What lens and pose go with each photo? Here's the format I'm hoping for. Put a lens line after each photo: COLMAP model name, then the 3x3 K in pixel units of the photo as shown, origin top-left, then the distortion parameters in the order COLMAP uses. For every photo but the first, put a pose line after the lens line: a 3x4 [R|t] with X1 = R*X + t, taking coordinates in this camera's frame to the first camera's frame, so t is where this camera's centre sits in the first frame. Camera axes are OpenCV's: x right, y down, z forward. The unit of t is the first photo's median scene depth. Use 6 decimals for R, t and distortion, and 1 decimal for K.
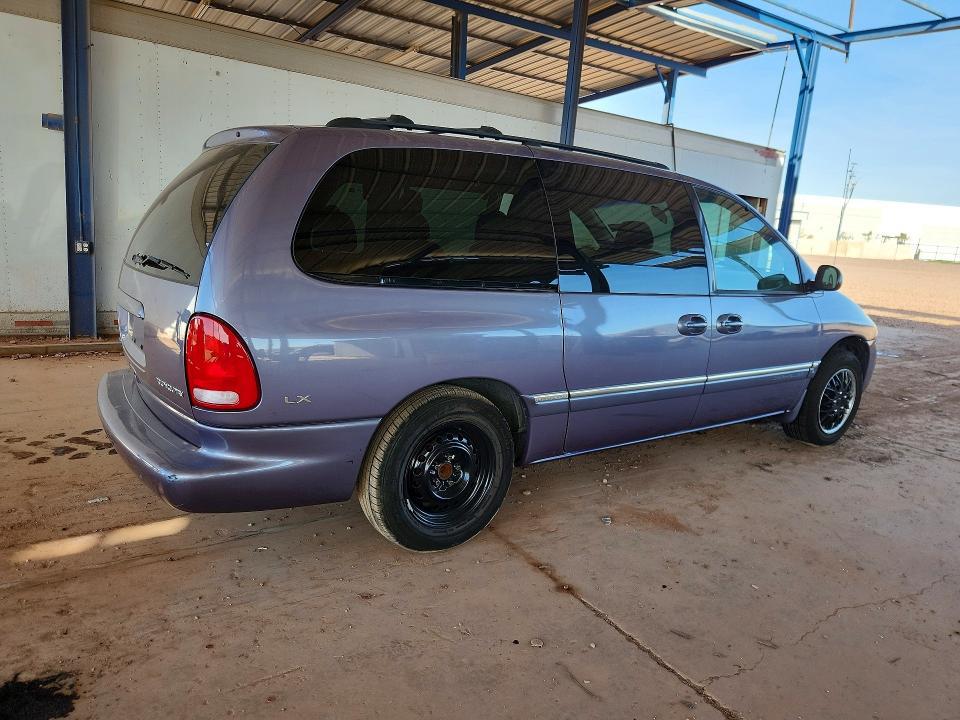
lens RADIAL K [[651.5, 0, 485.1], [0, 651.5, 357.9], [0, 0, 1]] dist [0.092698, -0.089004]
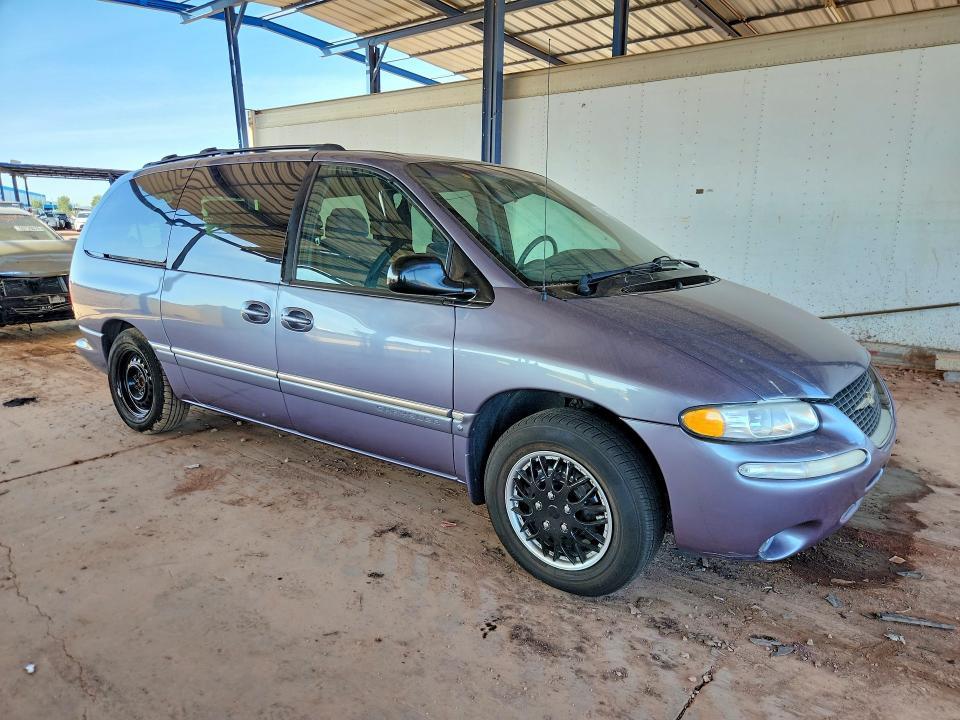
lens RADIAL K [[651.5, 0, 485.1], [0, 651.5, 357.9], [0, 0, 1]] dist [0.092698, -0.089004]
pose [[0.326064, 0.136303, -0.935470, 1.308919], [-0.187939, 0.979145, 0.077159, -0.118379], [0.926478, 0.150653, 0.344881, 0.959588]]
